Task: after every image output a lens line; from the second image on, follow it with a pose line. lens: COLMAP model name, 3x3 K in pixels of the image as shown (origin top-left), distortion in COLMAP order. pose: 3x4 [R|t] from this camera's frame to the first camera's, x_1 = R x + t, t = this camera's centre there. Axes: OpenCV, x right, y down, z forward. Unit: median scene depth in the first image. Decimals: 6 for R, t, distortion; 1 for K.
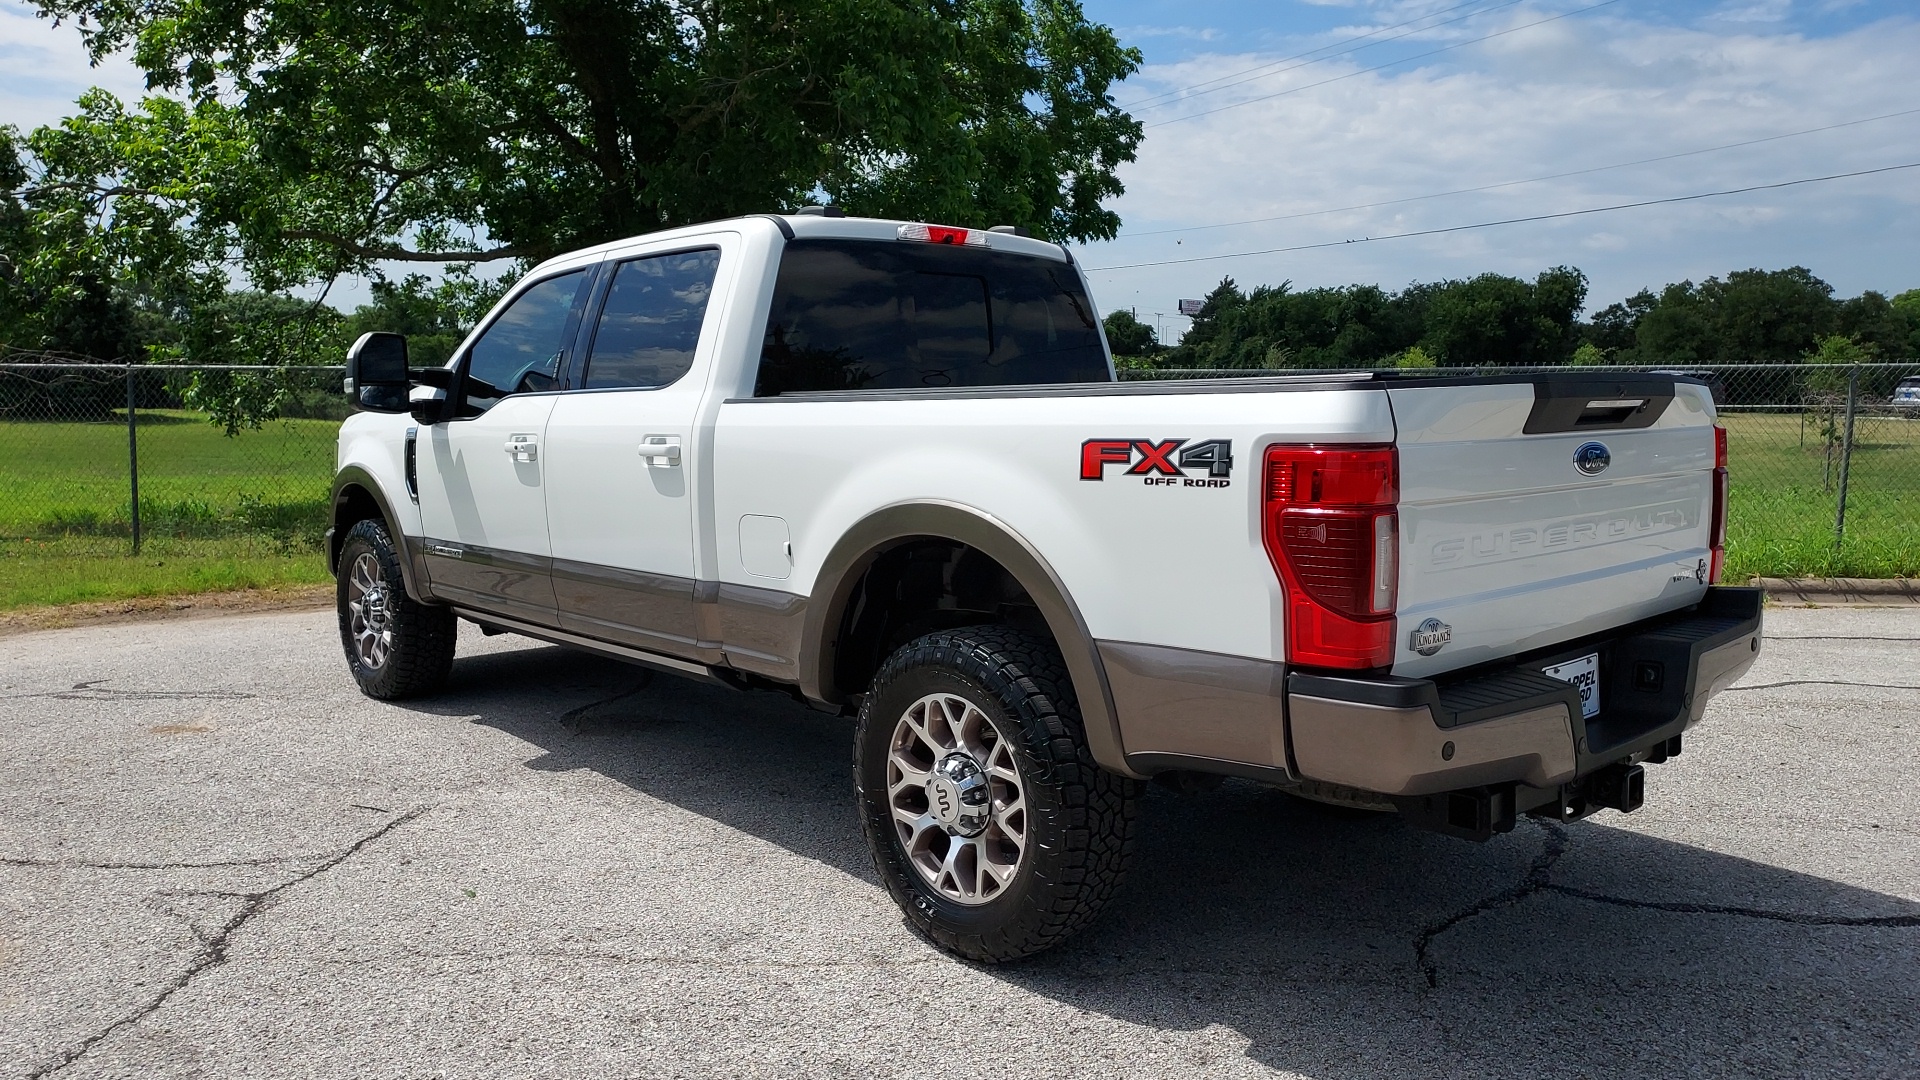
lens RADIAL K [[1389.7, 0, 975.7], [0, 1389.7, 528.7], [0, 0, 1]] dist [0.073436, -0.066042]
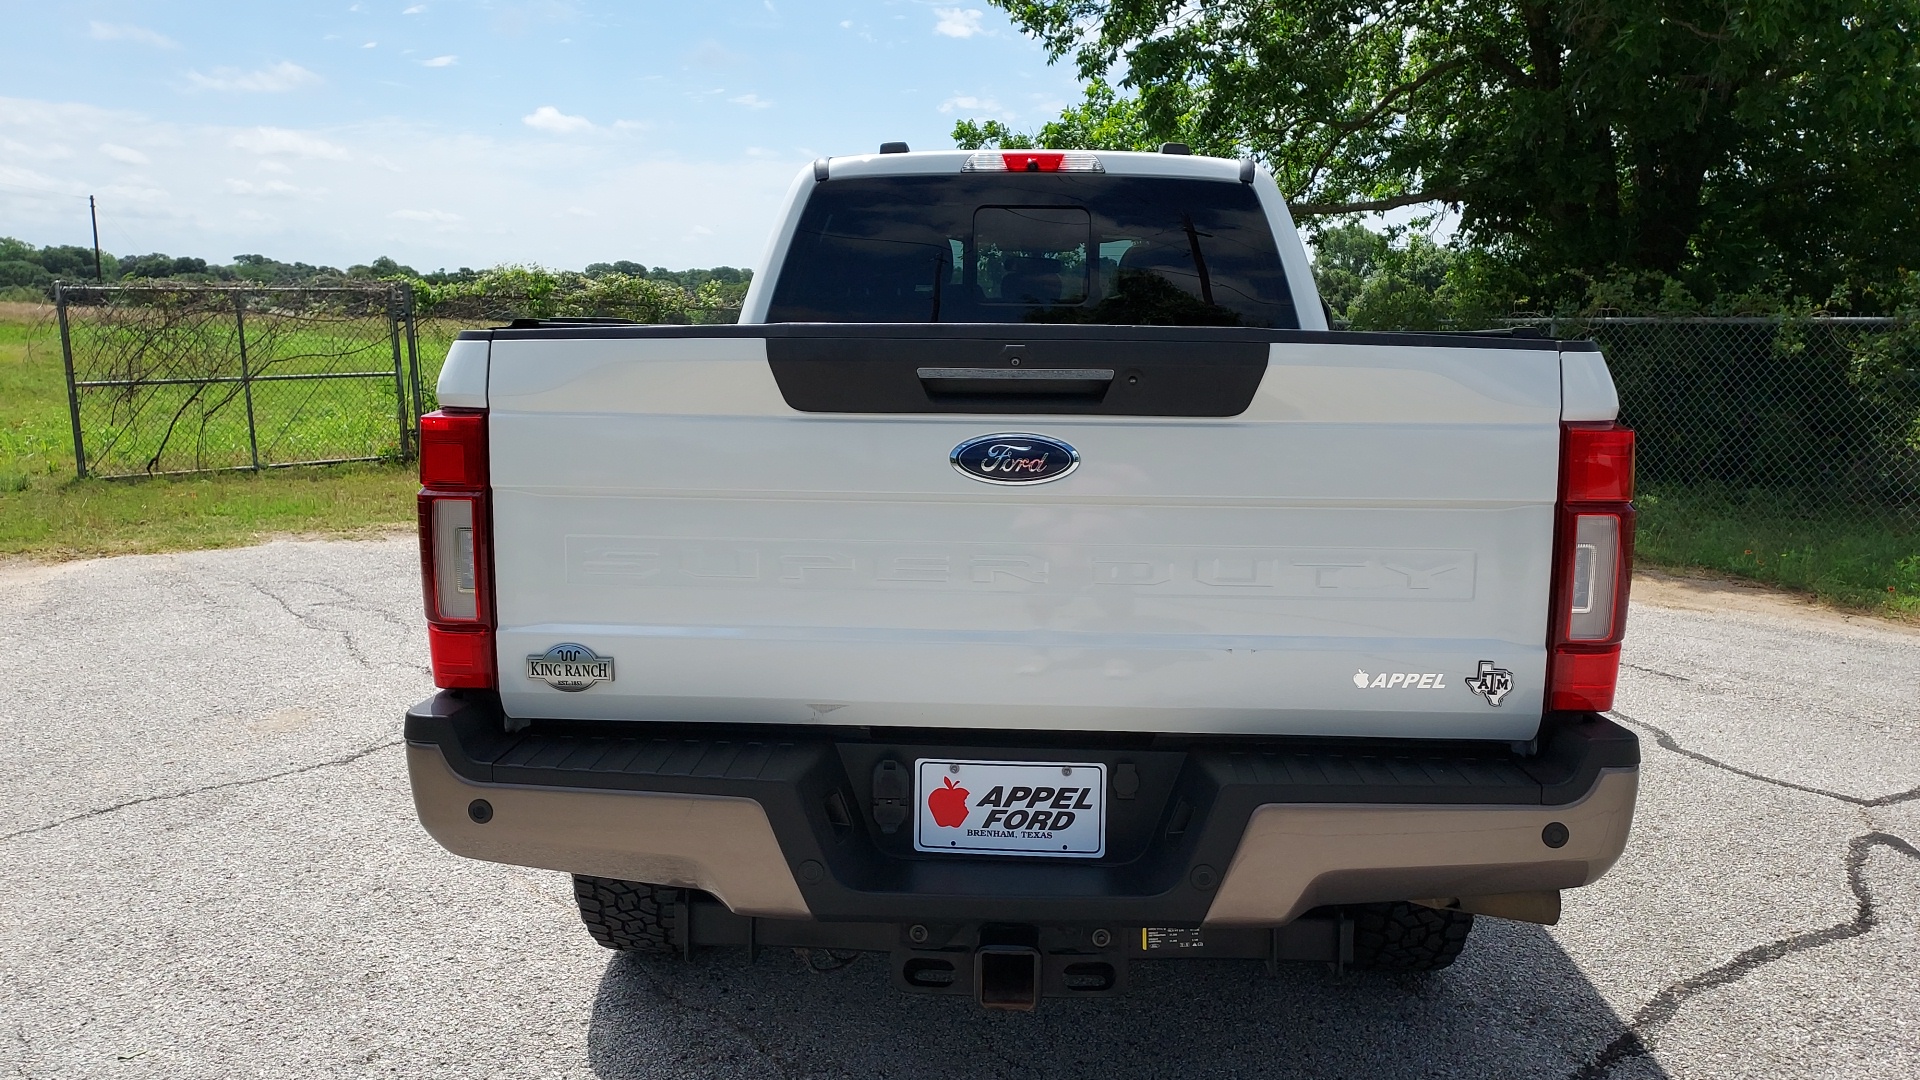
lens RADIAL K [[1389.7, 0, 948.8], [0, 1389.7, 535.6], [0, 0, 1]] dist [0.073436, -0.066042]
pose [[0.701237, 0.112429, -0.704007, 0.820756], [-0.086139, 0.993614, 0.072879, -0.054934], [0.707705, 0.009537, 0.706444, 0.497137]]
